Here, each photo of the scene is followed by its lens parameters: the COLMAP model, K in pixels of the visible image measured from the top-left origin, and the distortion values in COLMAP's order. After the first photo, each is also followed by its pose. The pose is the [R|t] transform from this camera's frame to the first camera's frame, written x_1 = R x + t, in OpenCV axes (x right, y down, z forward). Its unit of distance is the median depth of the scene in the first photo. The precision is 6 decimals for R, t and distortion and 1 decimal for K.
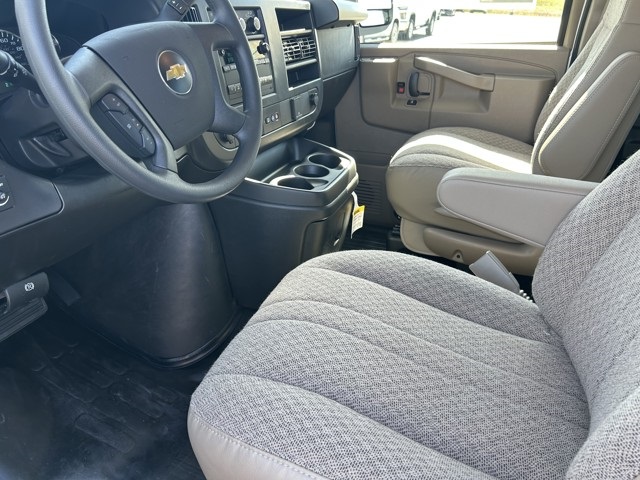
lens RADIAL K [[464.7, 0, 304.9], [0, 464.7, 240.2], [0, 0, 1]] dist [0.014430, 0.002895]
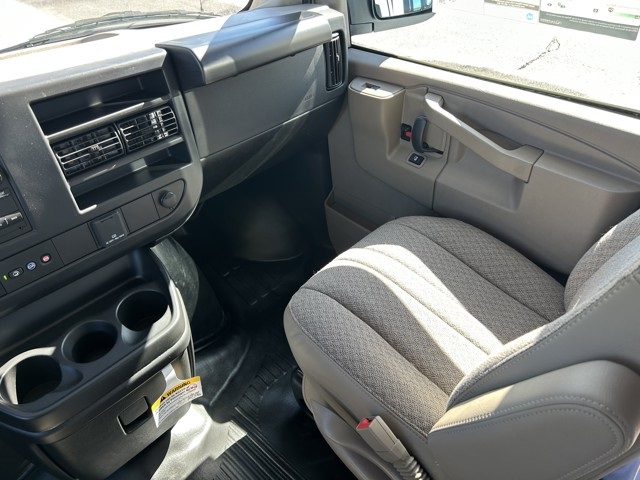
lens RADIAL K [[464.7, 0, 304.9], [0, 464.7, 240.2], [0, 0, 1]] dist [0.014430, 0.002895]
pose [[0.926889, 0.223327, -0.301666, 0.312060], [-0.149773, 0.957031, 0.248315, -0.329522], [0.344159, -0.184979, 0.920509, 0.322406]]
